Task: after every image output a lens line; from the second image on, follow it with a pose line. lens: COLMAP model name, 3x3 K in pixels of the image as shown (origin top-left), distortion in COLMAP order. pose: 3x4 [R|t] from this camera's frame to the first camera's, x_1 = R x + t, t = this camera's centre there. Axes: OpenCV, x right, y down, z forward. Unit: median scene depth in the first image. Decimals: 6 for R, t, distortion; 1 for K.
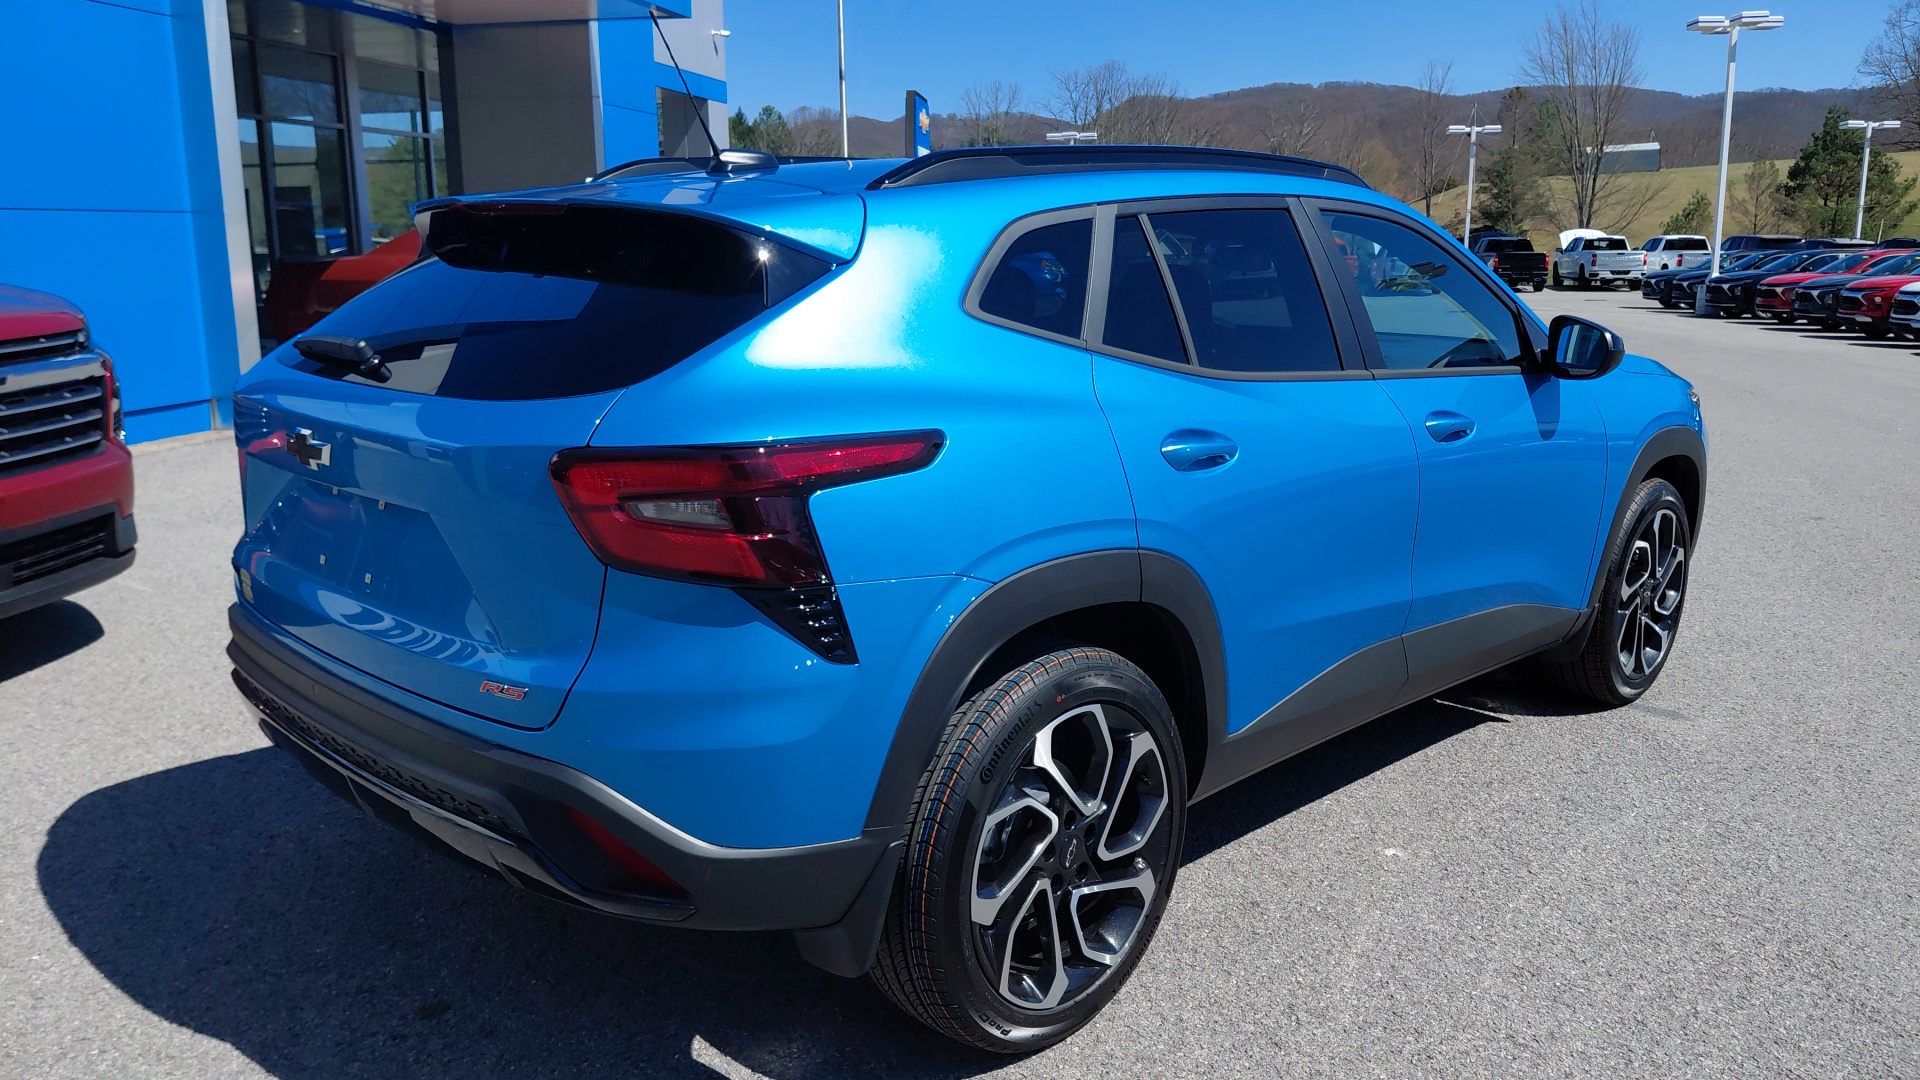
lens RADIAL K [[1425.4, 0, 960.0], [0, 1425.4, 540.0], [0, 0, 1]] dist [0.061978, -0.095361]
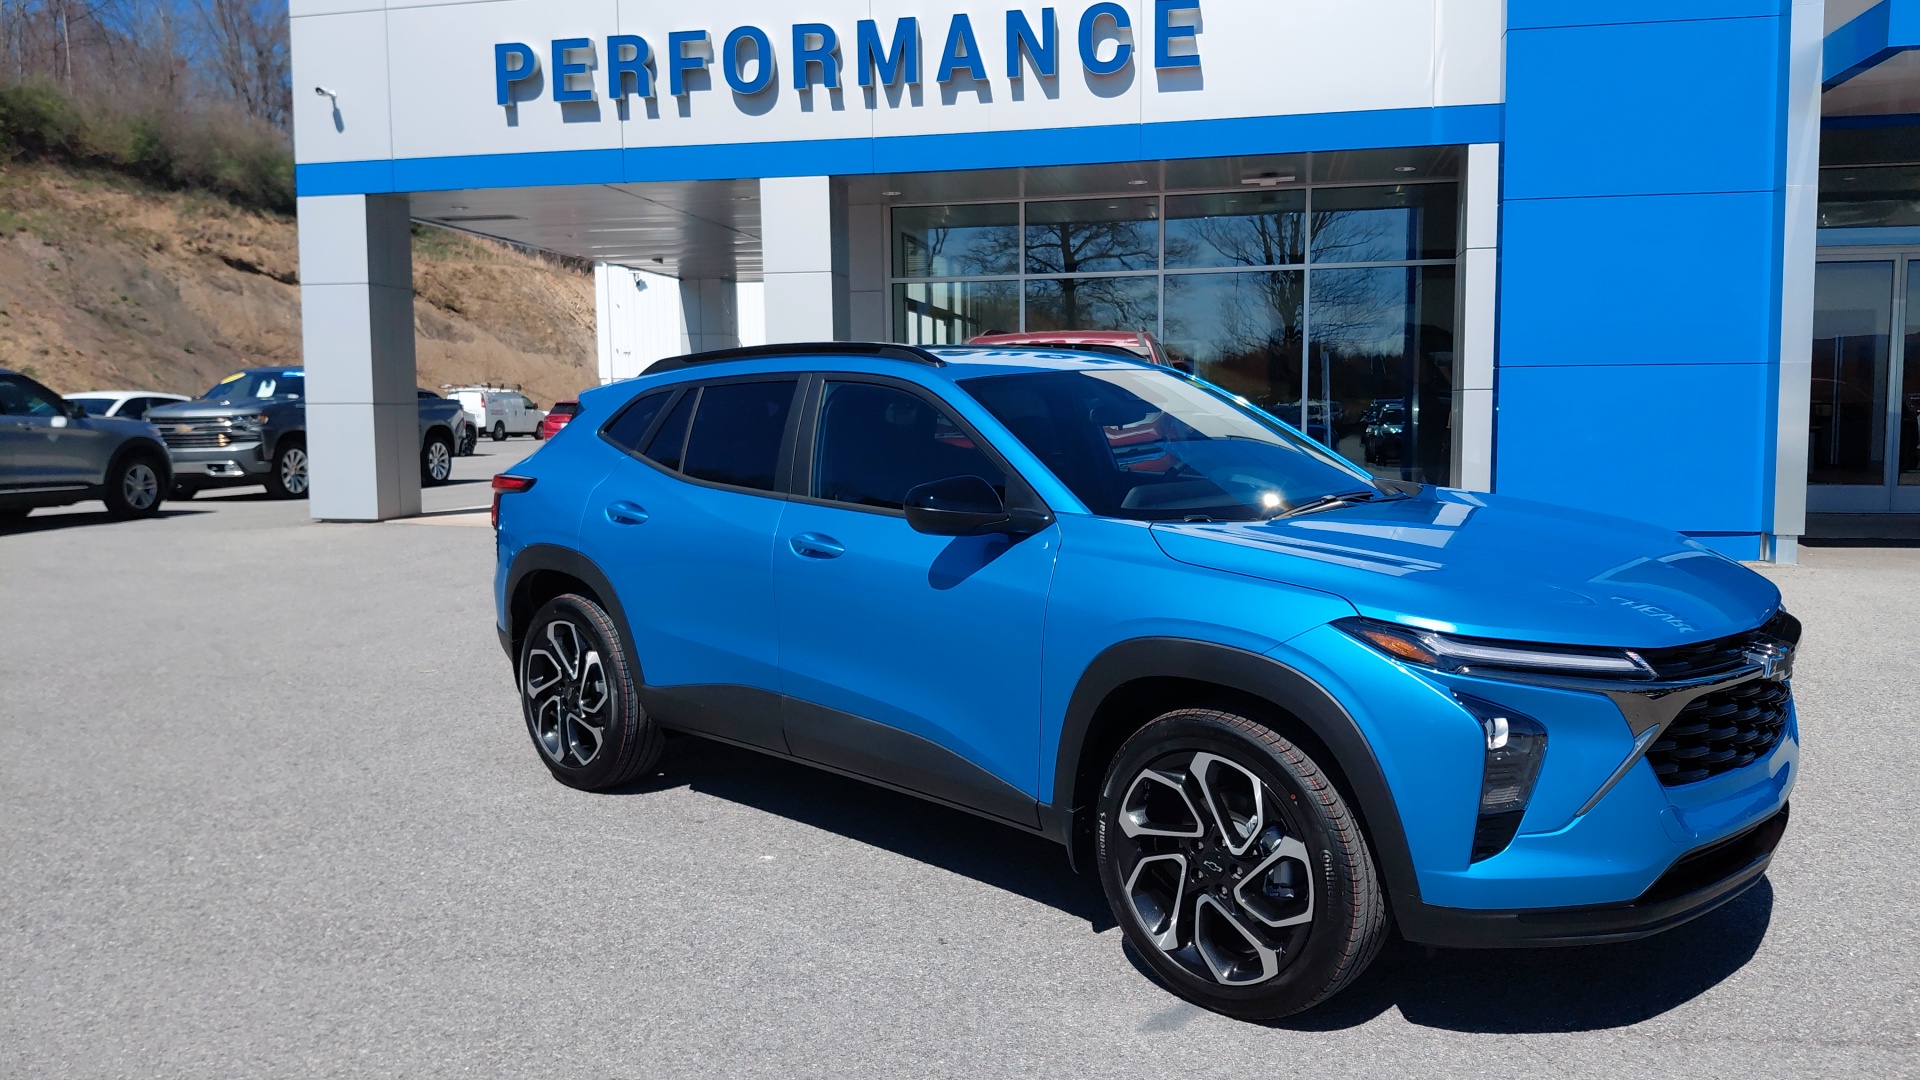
lens RADIAL K [[1415.7, 0, 1018.2], [0, 1415.7, 555.6], [0, 0, 1]] dist [0.153991, -0.256312]
pose [[0.042816, 0.116446, -0.992274, 1.970794], [-0.199080, 0.974262, 0.105742, -0.295889], [0.979048, 0.193014, 0.064896, 1.357291]]
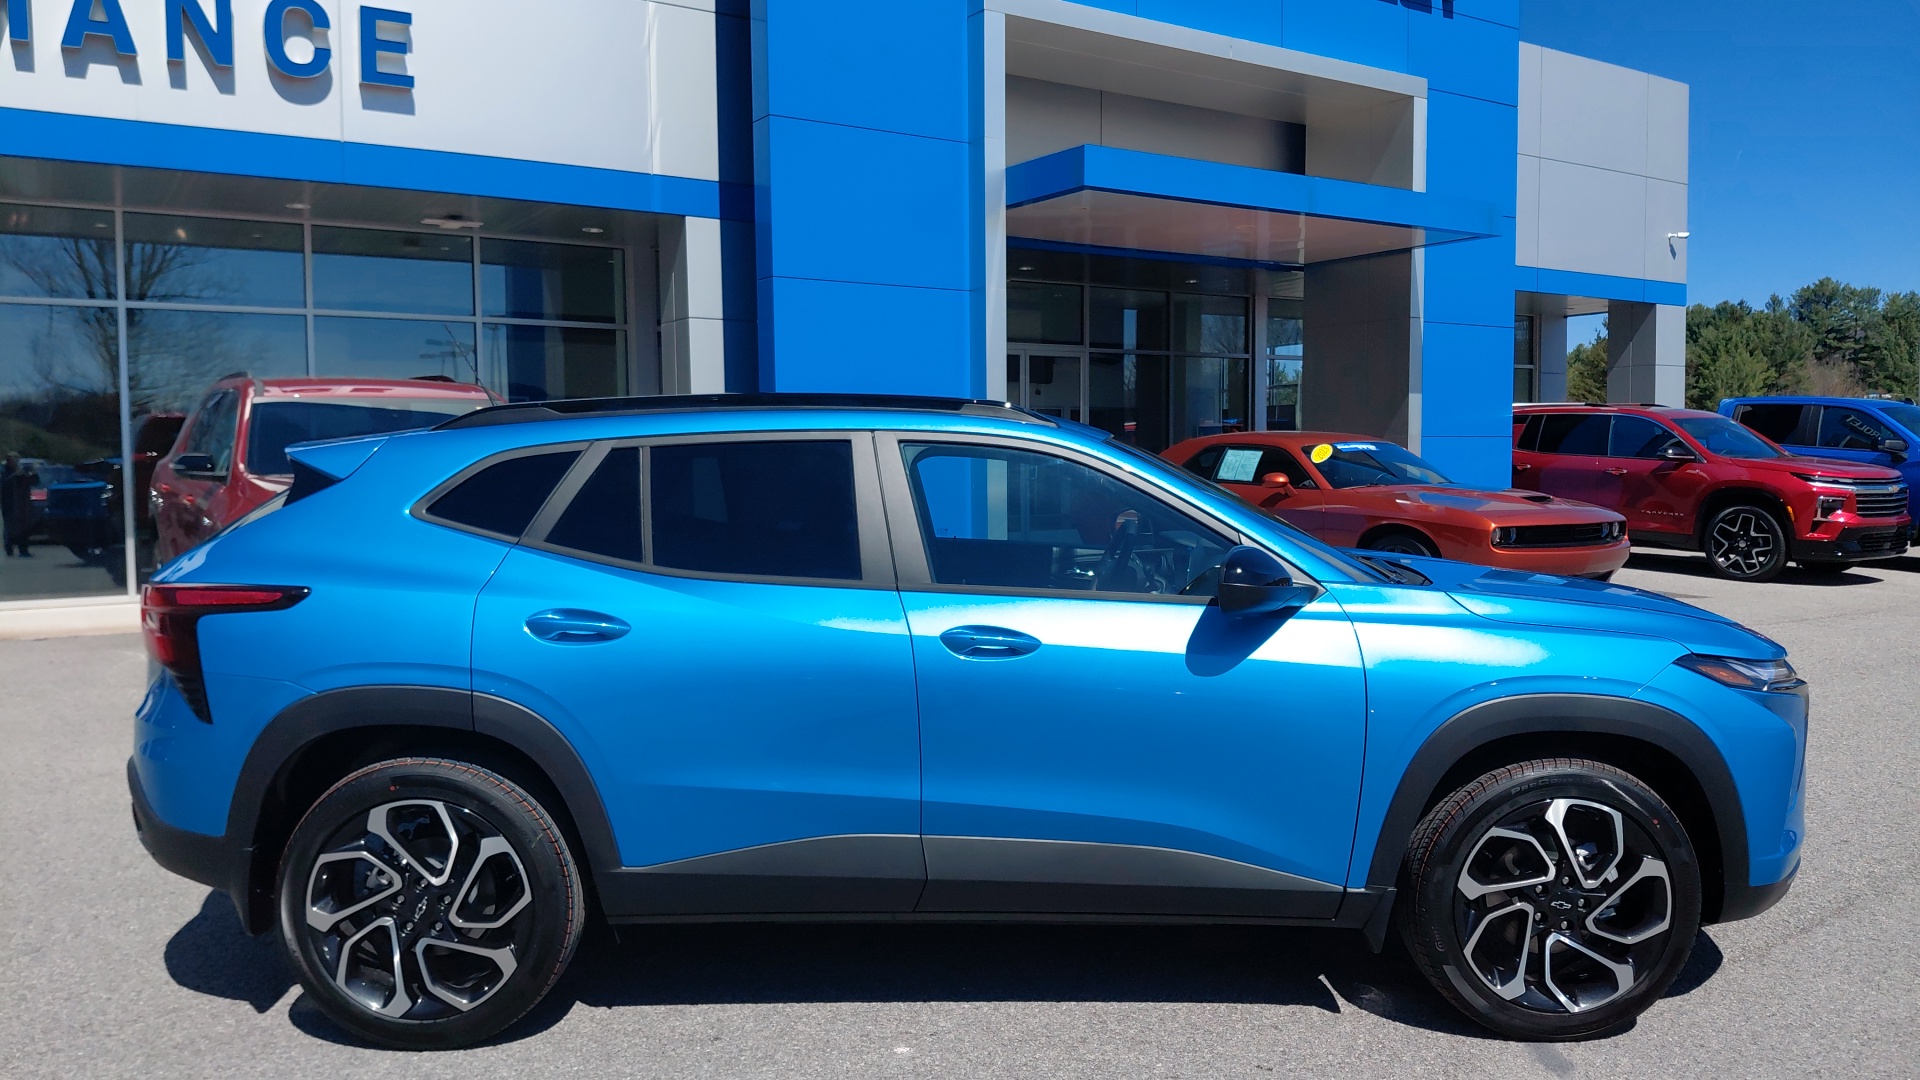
lens RADIAL K [[1425.4, 0, 960.0], [0, 1425.4, 540.0], [0, 0, 1]] dist [0.061978, -0.095361]
pose [[0.730107, 0.046065, -0.681778, 1.268718], [-0.141784, 0.986224, -0.085199, -0.077648], [0.668462, 0.158870, 0.726581, 0.274148]]
